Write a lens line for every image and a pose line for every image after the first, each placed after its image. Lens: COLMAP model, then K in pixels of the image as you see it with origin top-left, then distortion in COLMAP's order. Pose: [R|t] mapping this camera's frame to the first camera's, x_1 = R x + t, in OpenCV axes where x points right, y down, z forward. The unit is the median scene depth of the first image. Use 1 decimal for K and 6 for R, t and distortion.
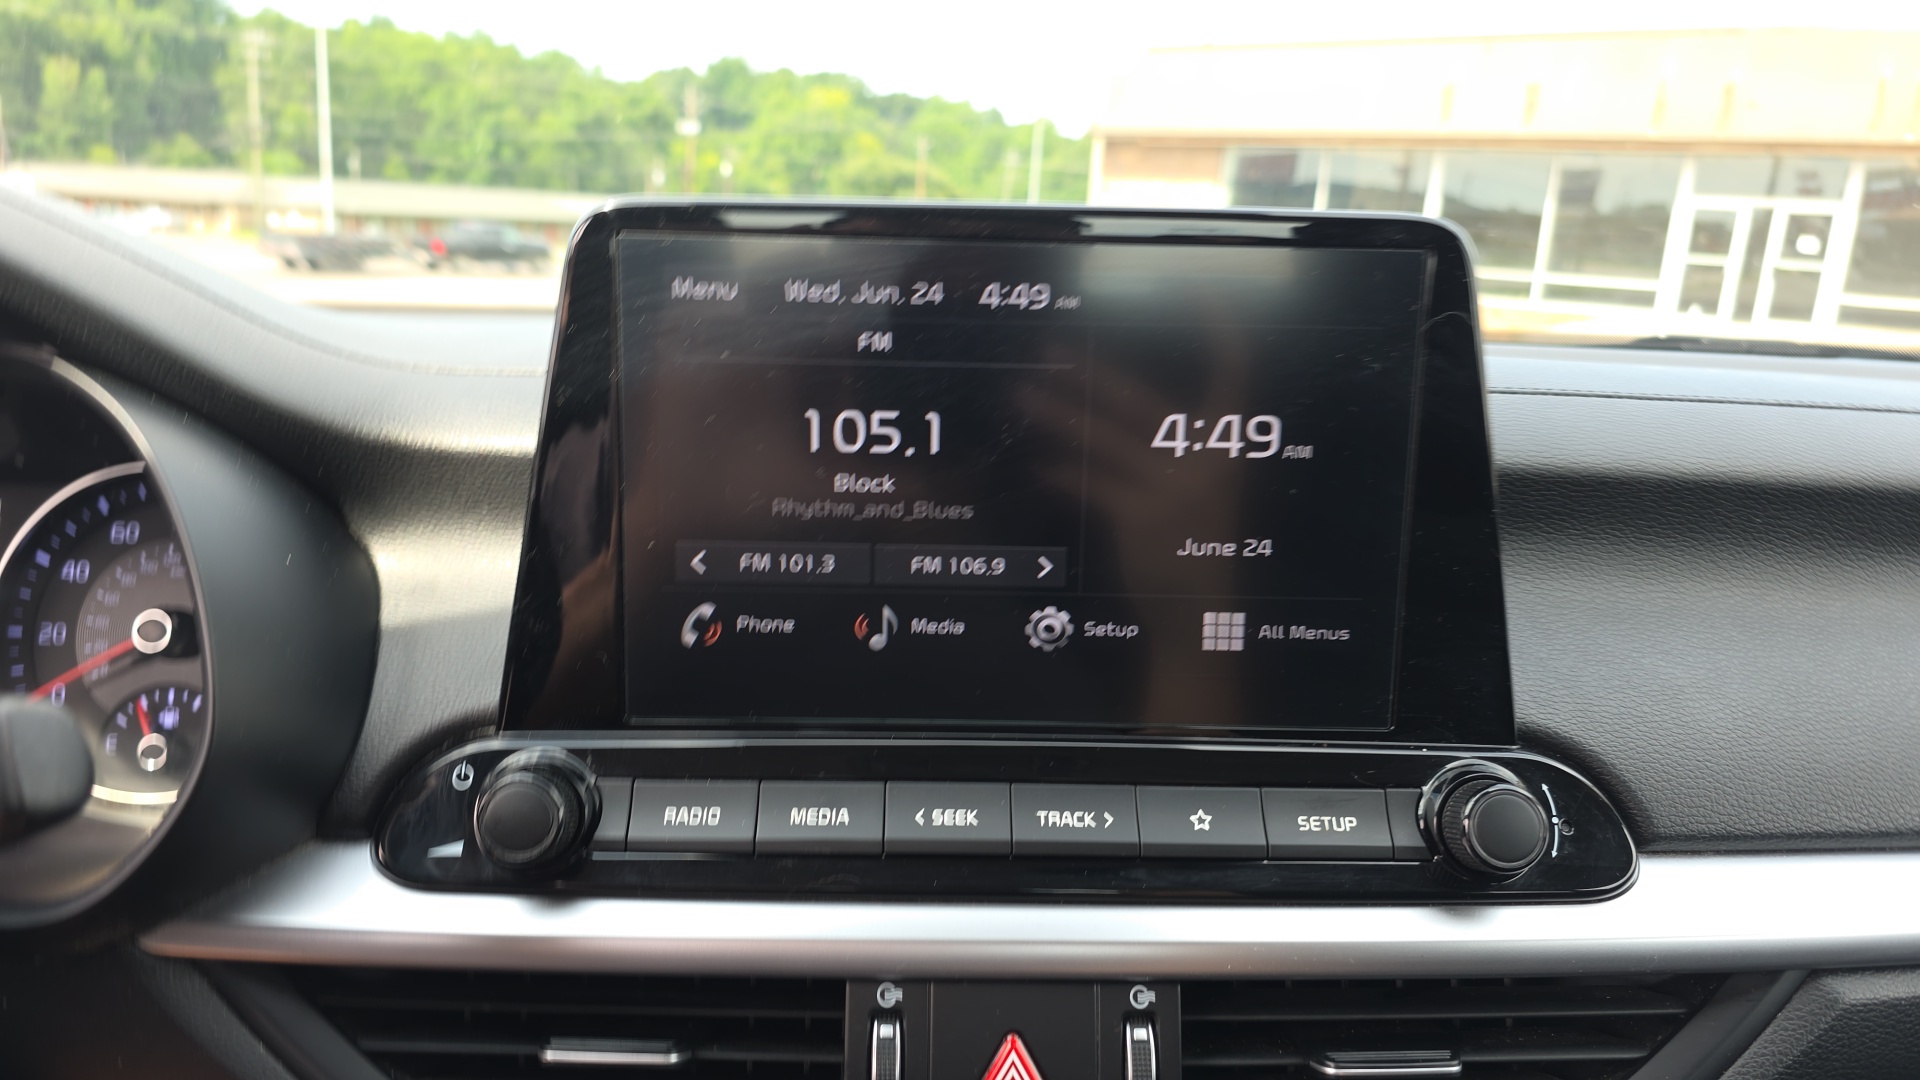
lens RADIAL K [[1288.8, 0, 959.7], [0, 1288.8, 547.2], [0, 0, 1]] dist [0.056066, -0.064437]
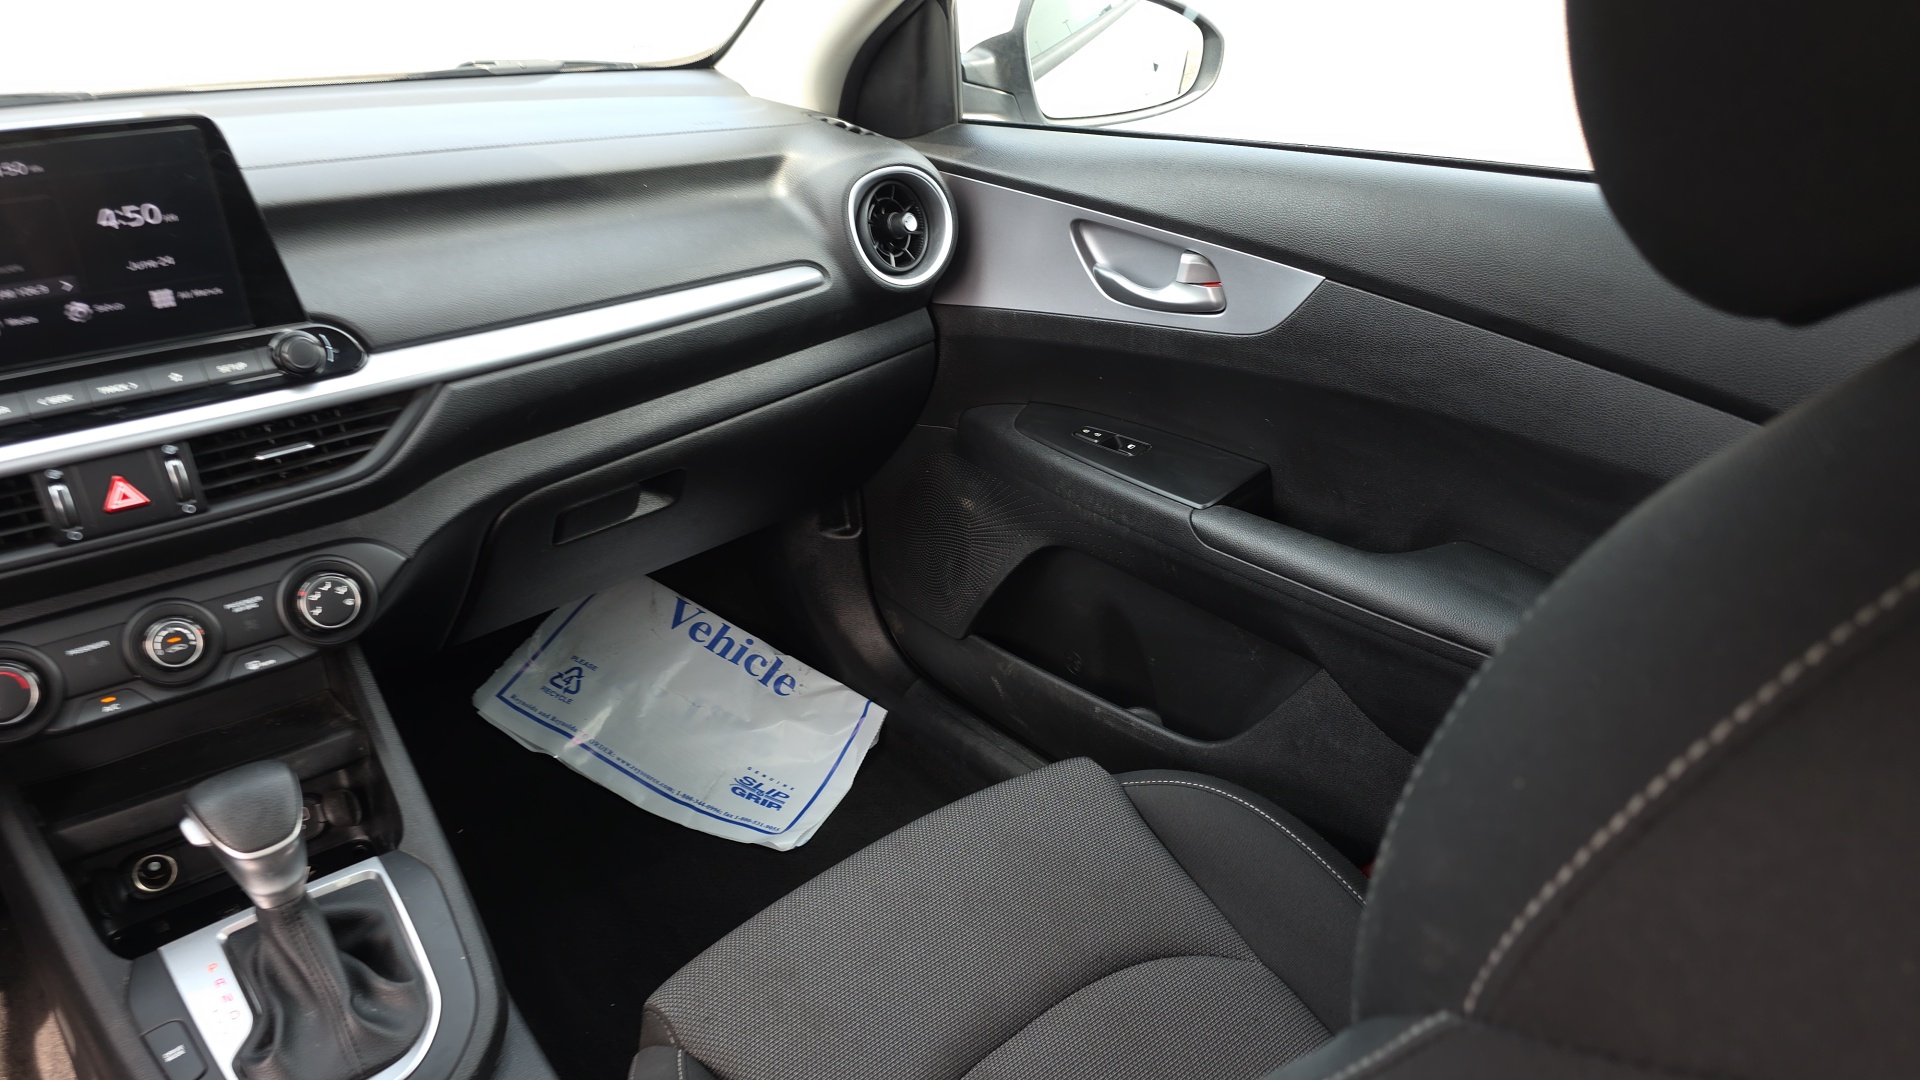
lens RADIAL K [[1288.8, 0, 954.2], [0, 1288.8, 564.5], [0, 0, 1]] dist [0.056066, -0.064437]
pose [[0.800557, -0.296802, 0.520593, -0.025661], [0.133297, 0.935164, 0.328179, -0.072626], [-0.584244, -0.193332, 0.788214, -1.875337]]
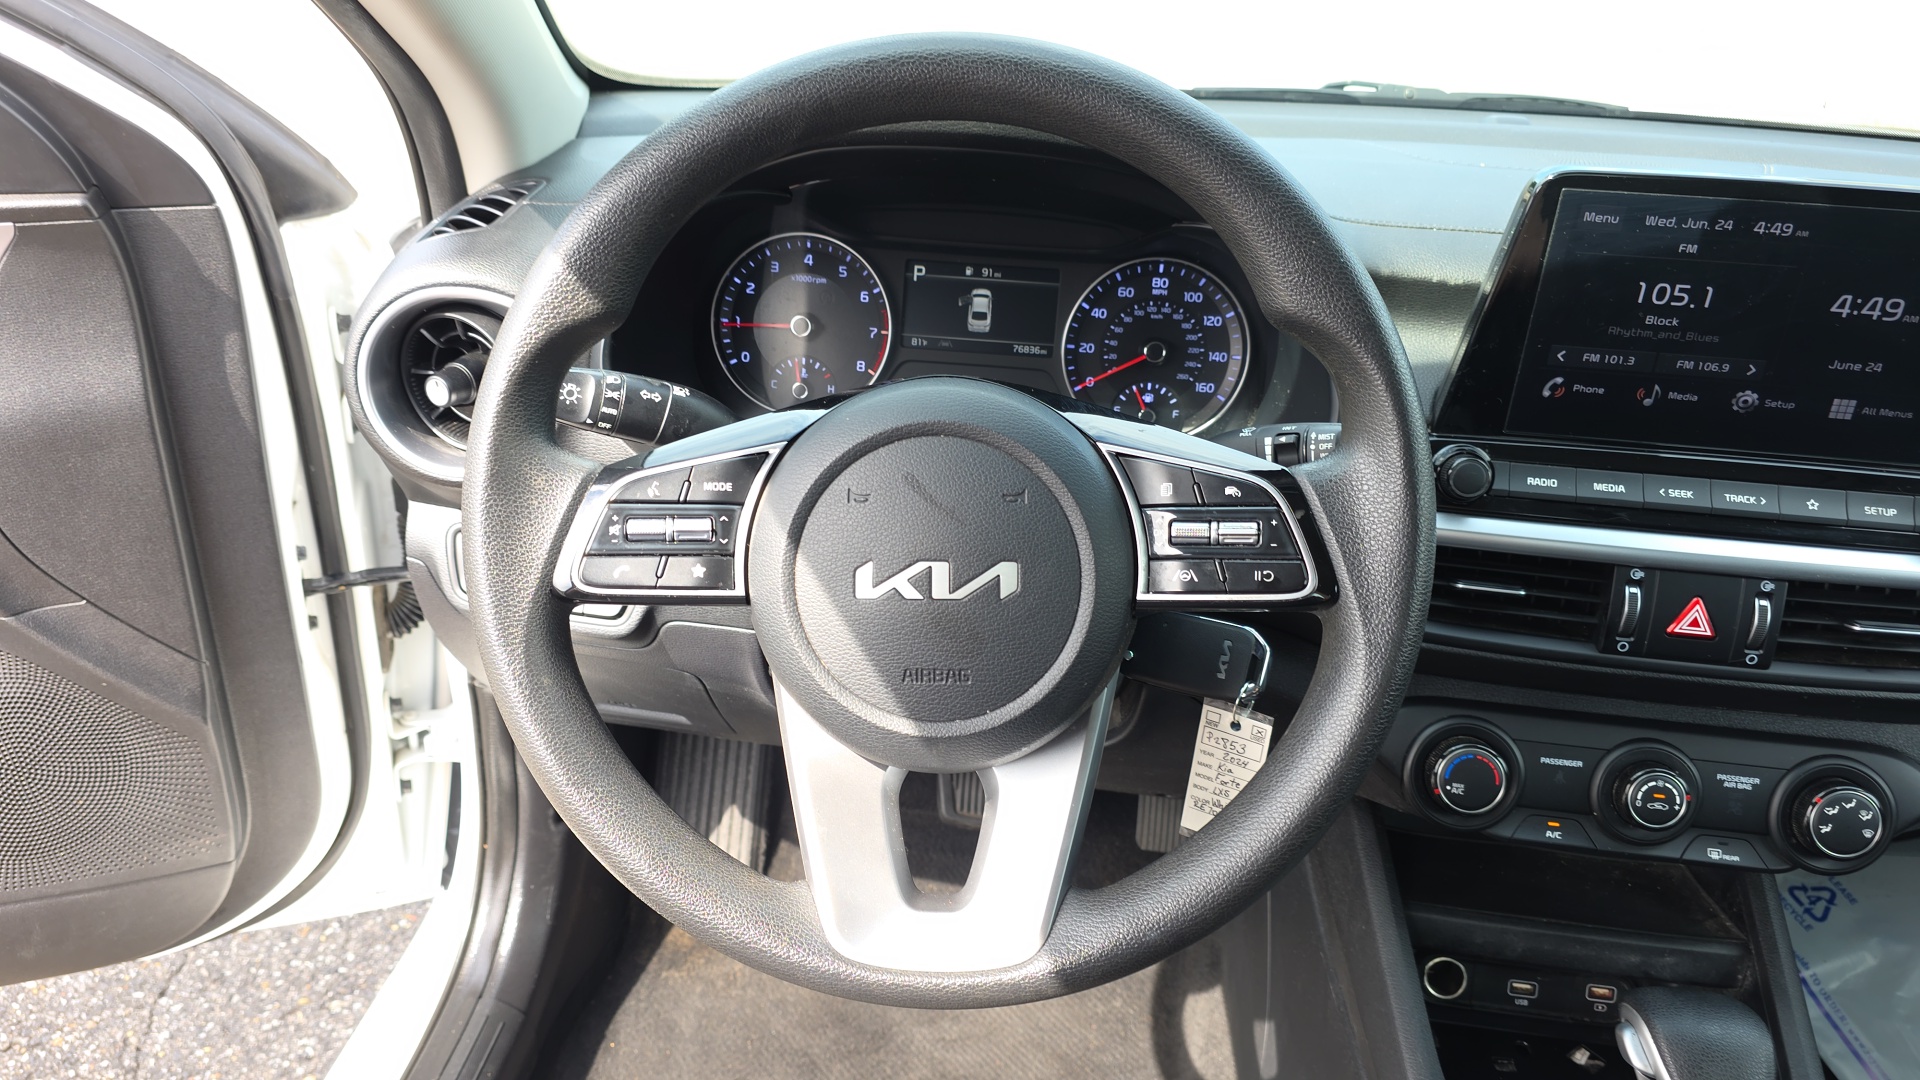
lens RADIAL K [[1288.8, 0, 923.1], [0, 1288.8, 541.6], [0, 0, 1]] dist [0.056066, -0.064437]
pose [[0.986641, 0.085827, -0.138471, -0.859522], [-0.043180, 0.957342, 0.285714, -0.241415], [0.157086, -0.275918, 0.948258, -1.096973]]
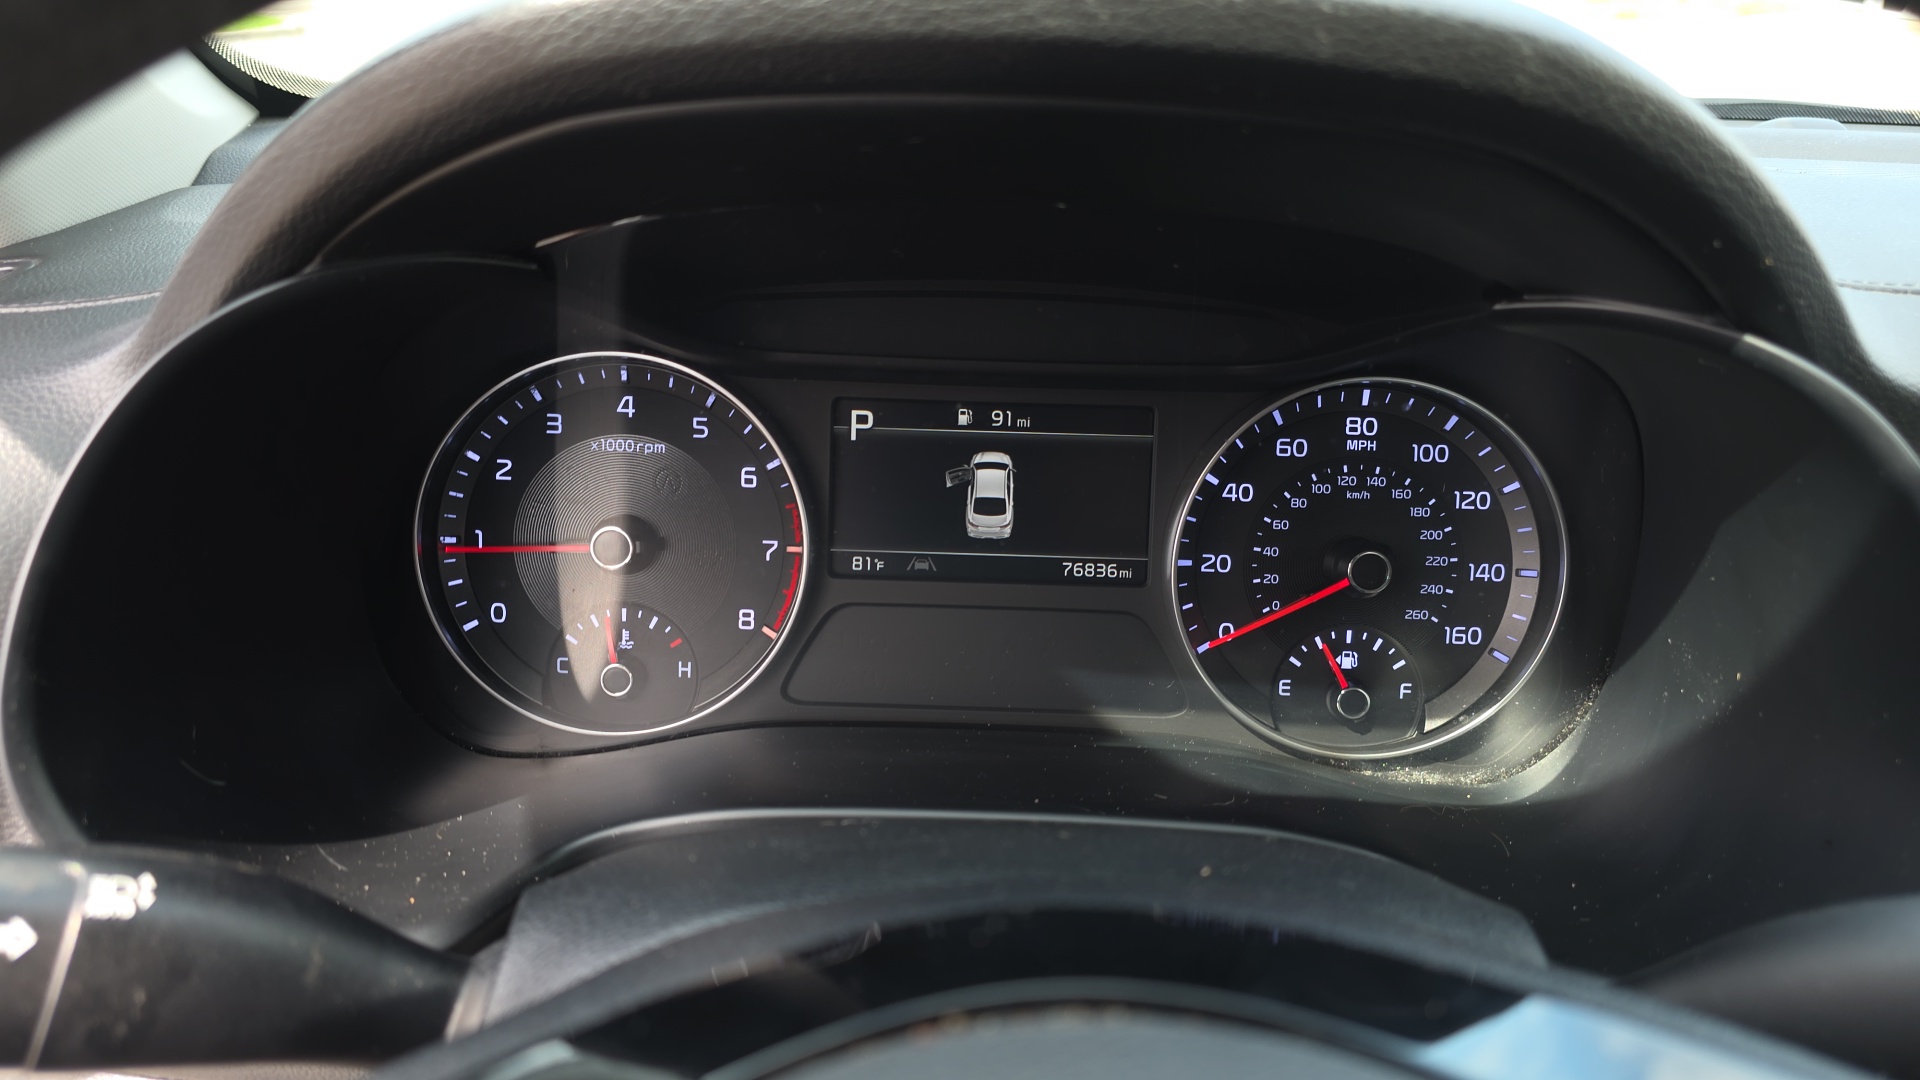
lens RADIAL K [[1288.8, 0, 944.5], [0, 1288.8, 521.1], [0, 0, 1]] dist [0.056066, -0.064437]
pose [[0.996185, 0.028307, -0.082552, -1.069975], [-0.011993, 0.981363, 0.191789, -0.170324], [0.086443, -0.190067, 0.977958, 0.177299]]
